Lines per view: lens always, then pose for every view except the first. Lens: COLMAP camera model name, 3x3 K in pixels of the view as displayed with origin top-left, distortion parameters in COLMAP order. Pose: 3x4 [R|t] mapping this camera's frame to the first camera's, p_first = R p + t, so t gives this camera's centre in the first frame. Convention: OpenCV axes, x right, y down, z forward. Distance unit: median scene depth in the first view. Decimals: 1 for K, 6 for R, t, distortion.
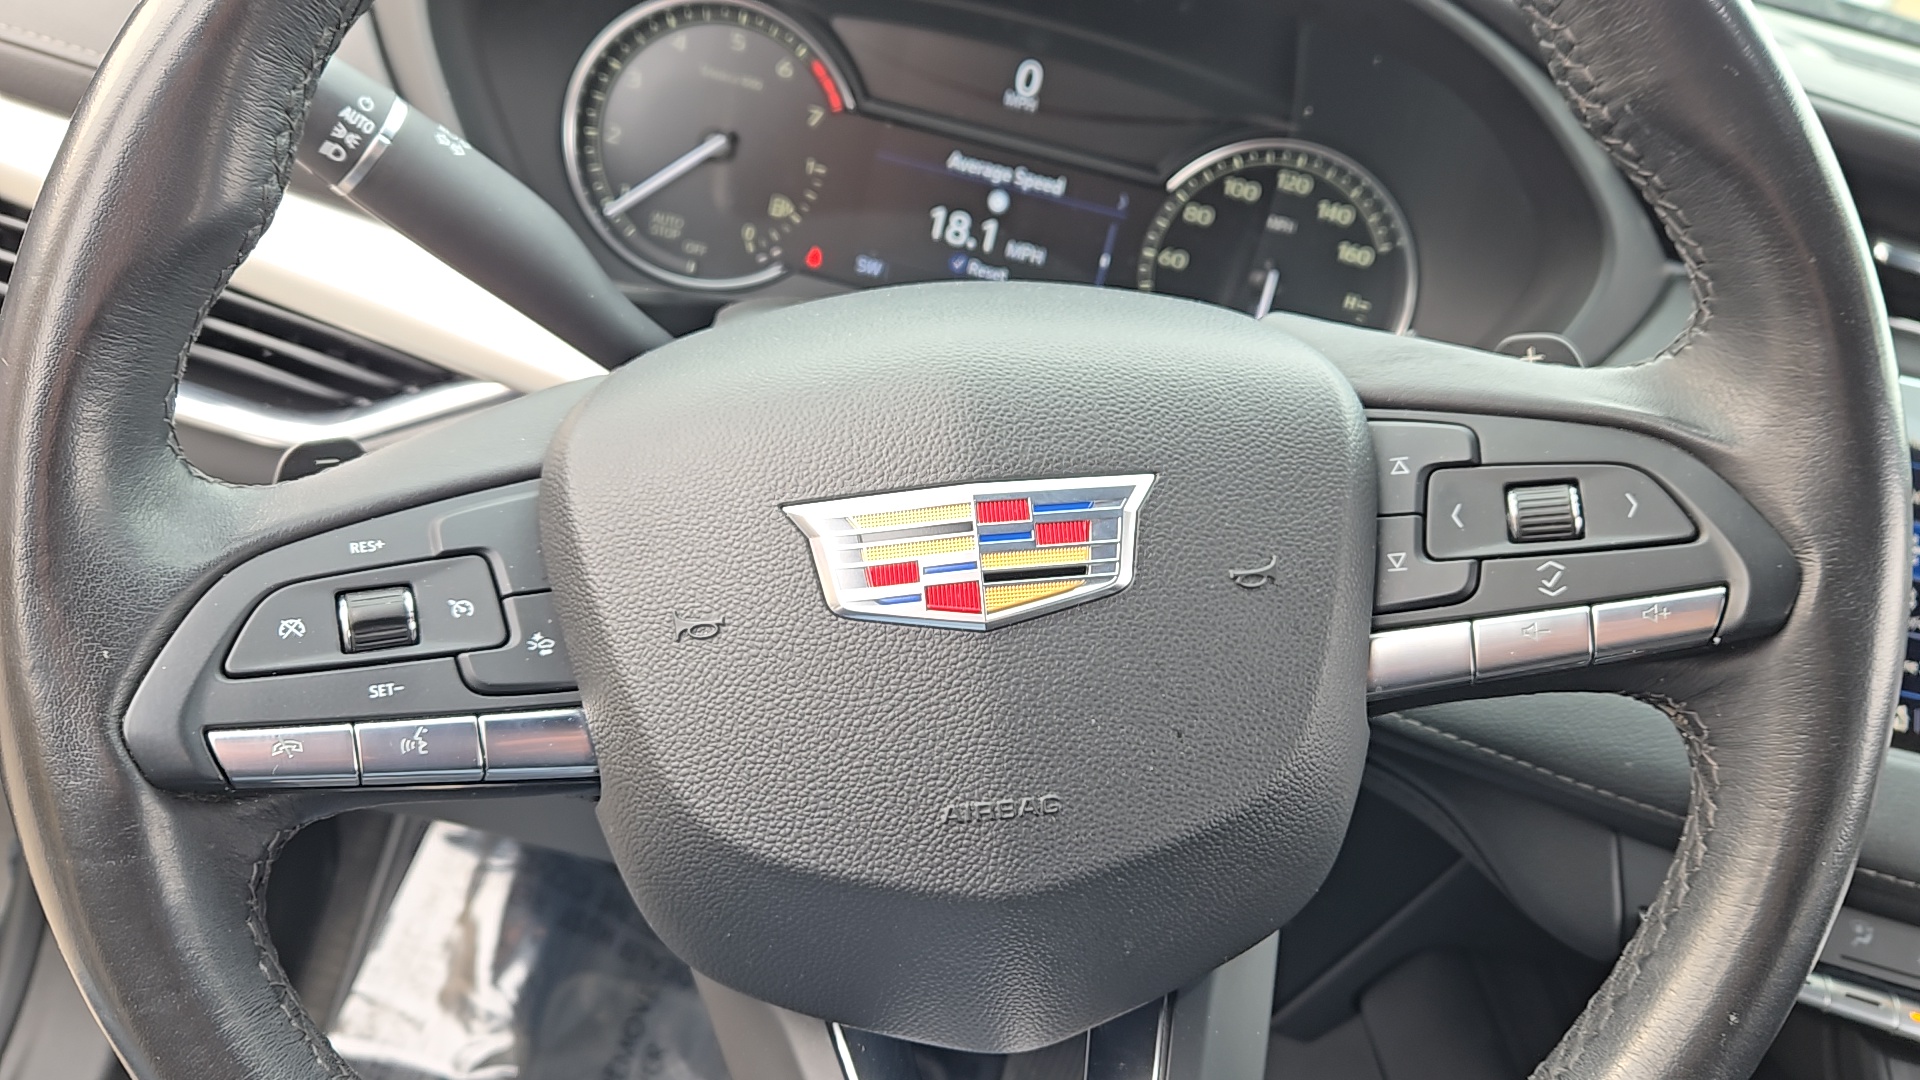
lens RADIAL K [[1581.7, 0, 961.2], [0, 1581.7, 533.2], [0, 0, 1]] dist [0.024505, -0.006568]
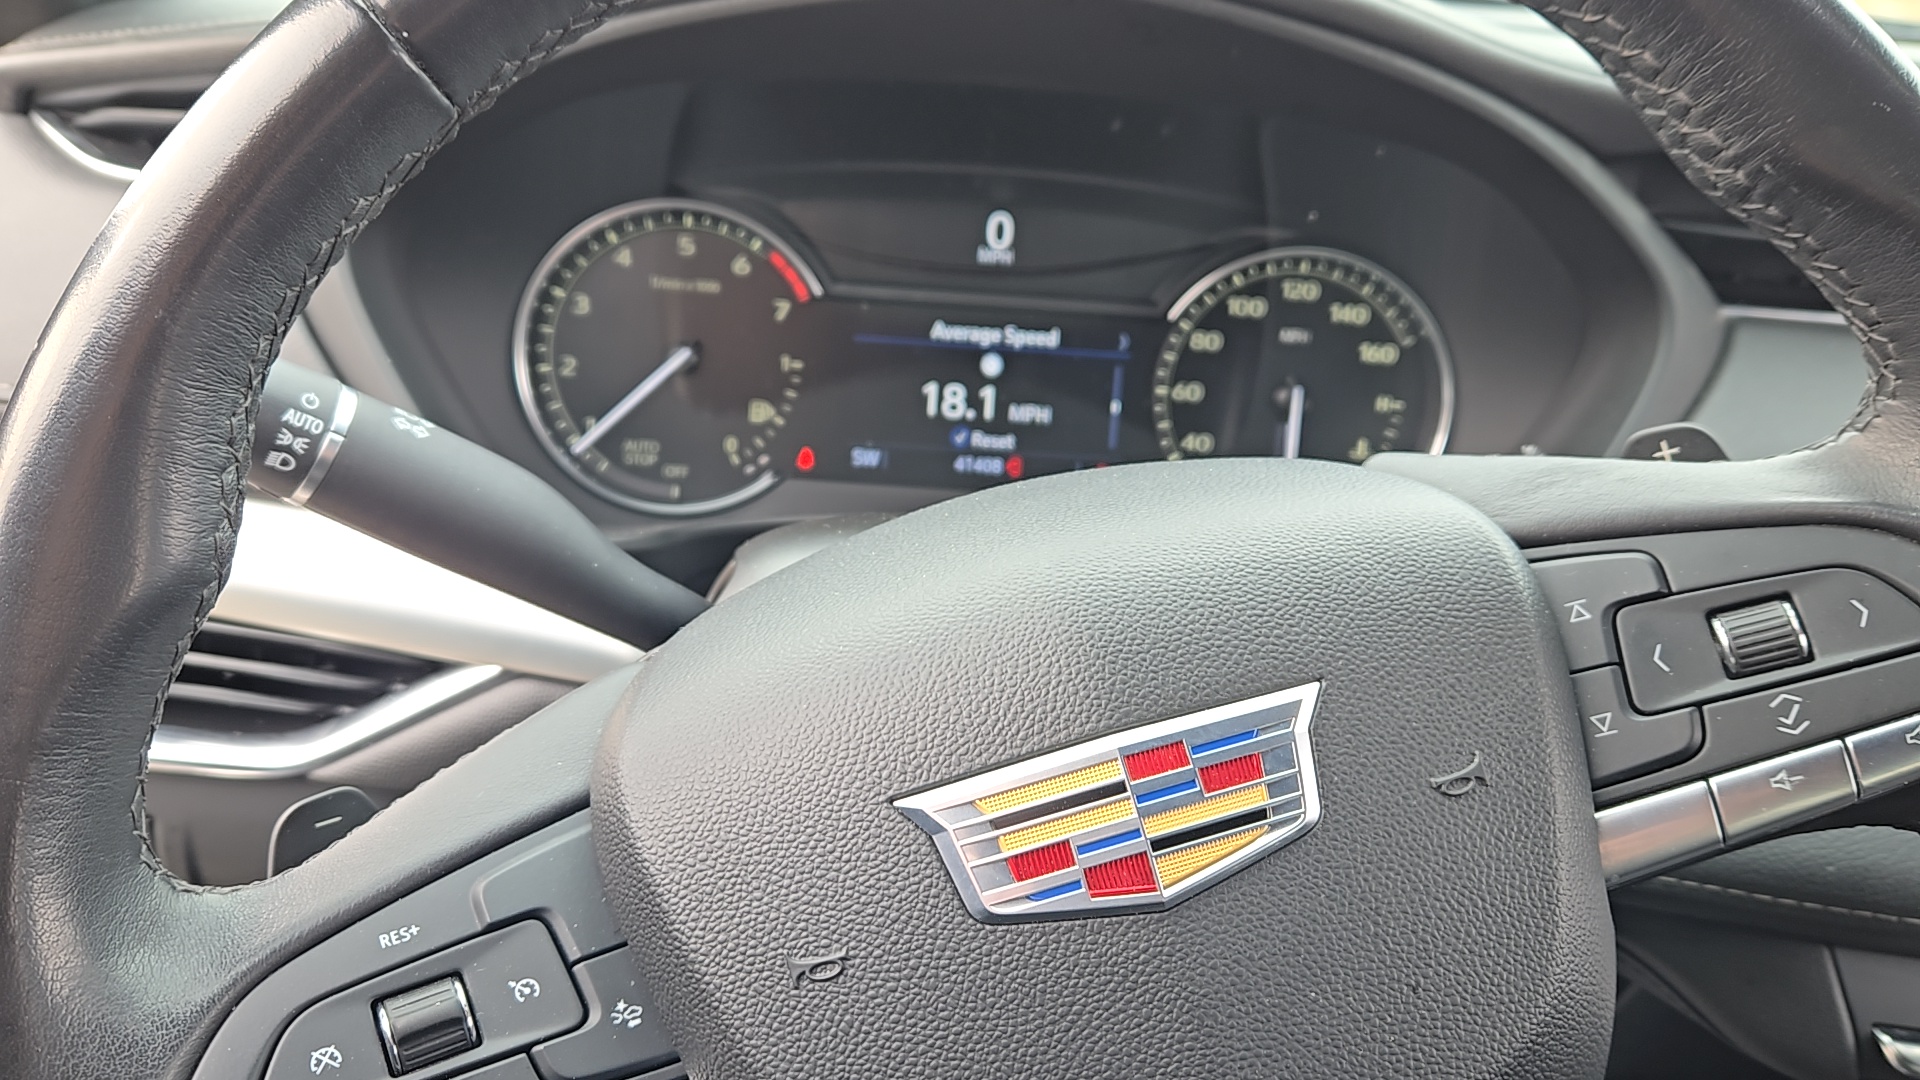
lens RADIAL K [[1581.7, 0, 963.0], [0, 1581.7, 545.1], [0, 0, 1]] dist [0.024505, -0.006568]
pose [[0.983613, -0.177139, 0.033563, -0.070850], [0.179082, 0.981462, -0.068286, -0.075299], [-0.020845, 0.073178, 0.997101, 0.140255]]
